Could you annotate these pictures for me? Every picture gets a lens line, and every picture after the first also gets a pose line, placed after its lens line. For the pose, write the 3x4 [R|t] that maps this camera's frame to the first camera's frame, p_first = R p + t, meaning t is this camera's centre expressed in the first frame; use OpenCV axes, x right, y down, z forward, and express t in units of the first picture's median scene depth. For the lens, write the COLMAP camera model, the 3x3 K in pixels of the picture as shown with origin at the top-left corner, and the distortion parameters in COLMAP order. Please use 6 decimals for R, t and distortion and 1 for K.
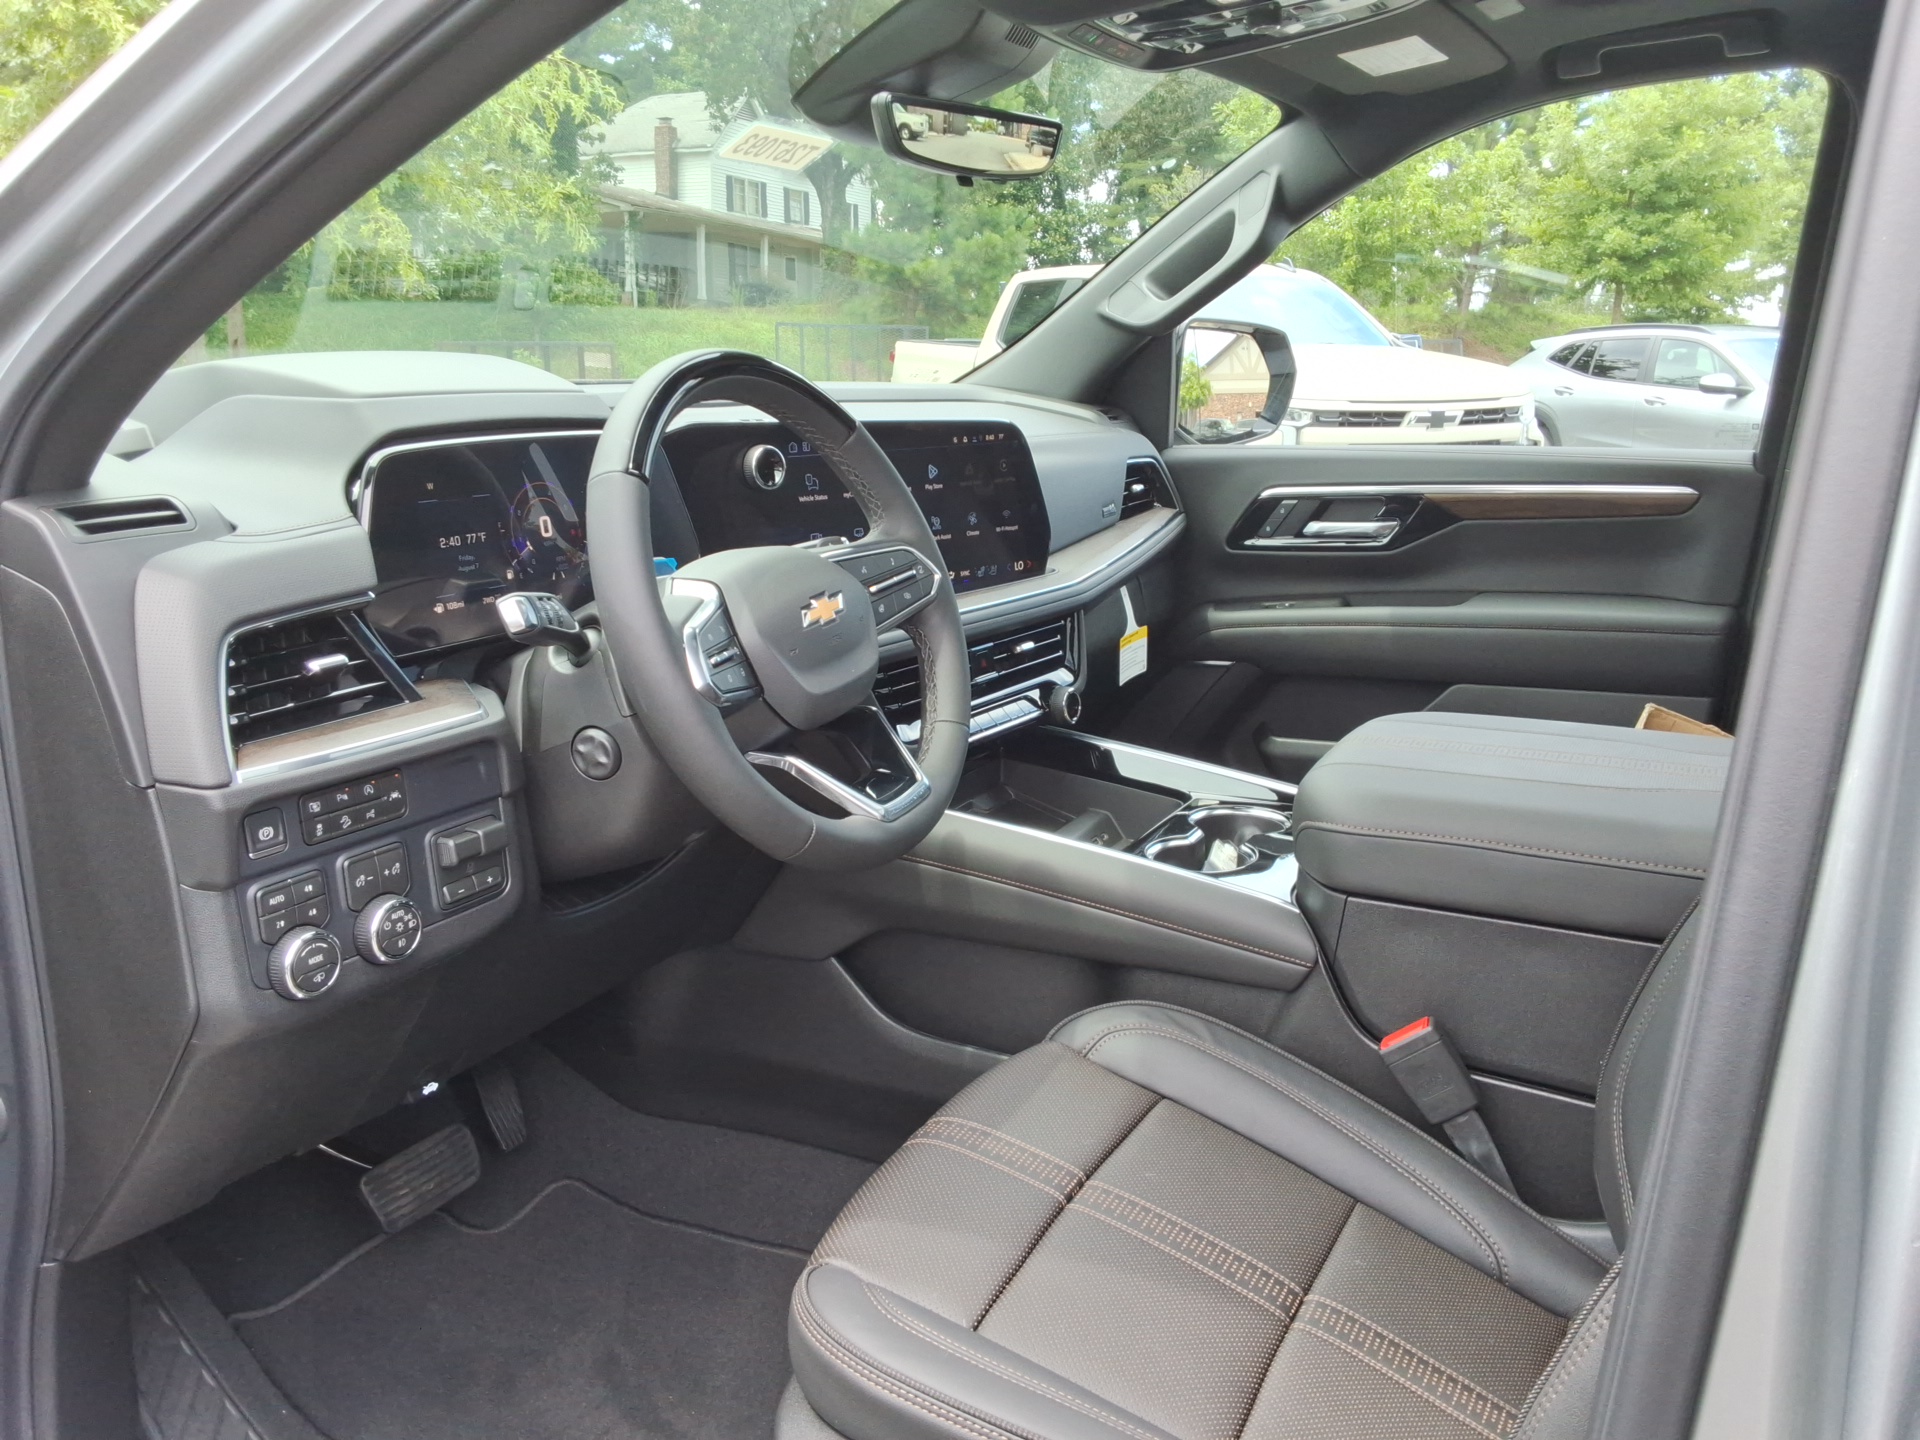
lens RADIAL K [[1549.7, 0, 972.3], [0, 1549.7, 692.5], [0, 0, 1]] dist [0.118710, -0.190036]
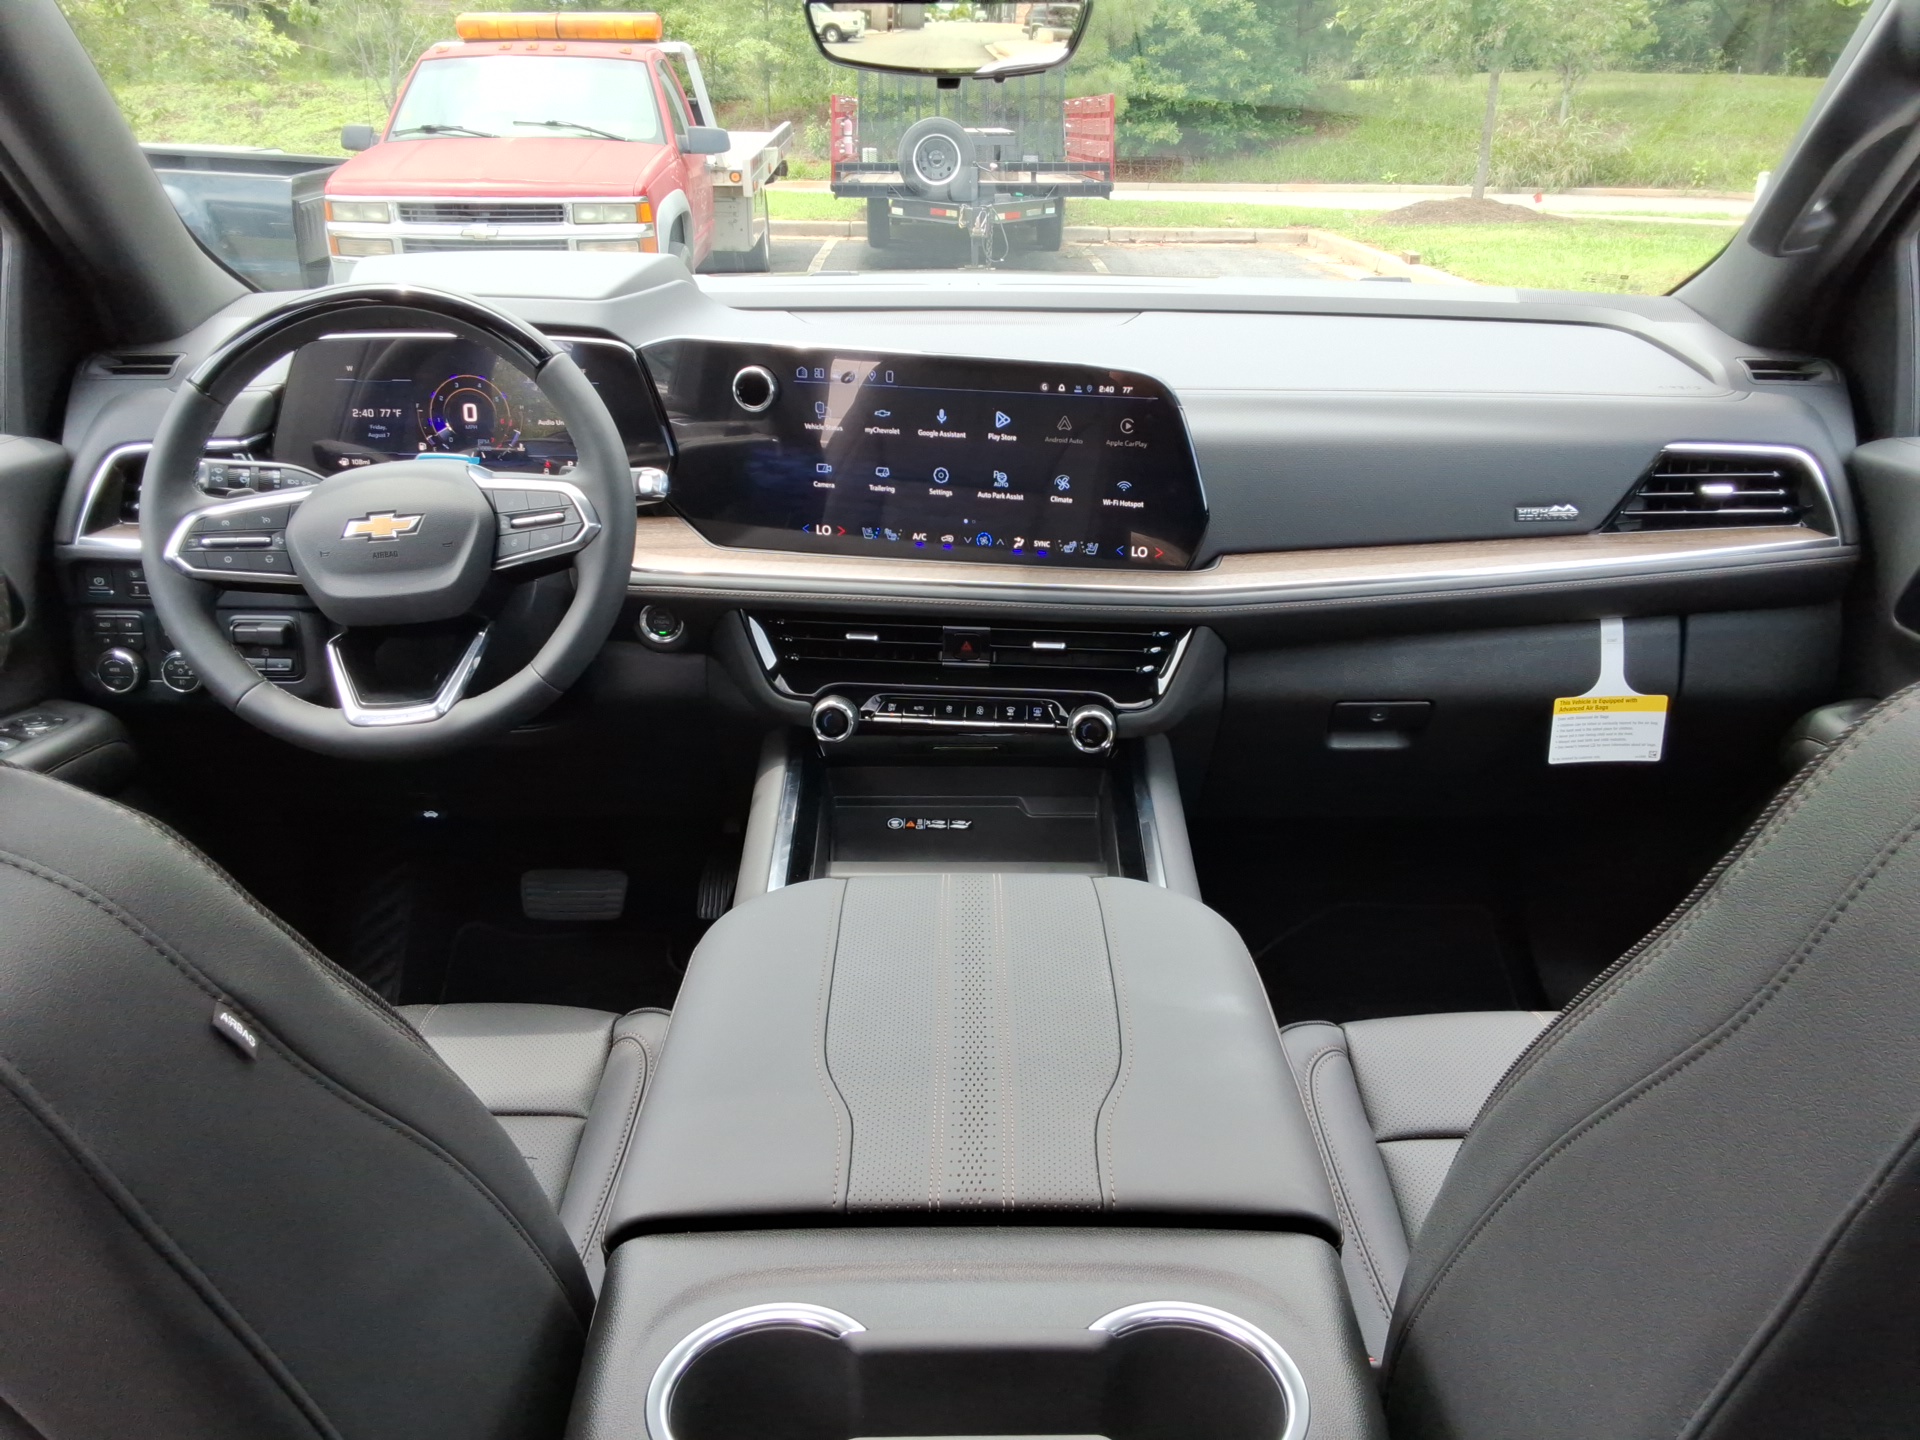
lens RADIAL K [[1546.9, 0, 988.1], [0, 1546.9, 713.9], [0, 0, 1]] dist [0.112113, -0.196328]
pose [[0.470291, 0.316845, -0.823672, 1.291694], [-0.200905, 0.947259, 0.249676, -0.352309], [0.859339, 0.048059, 0.509143, 0.973203]]
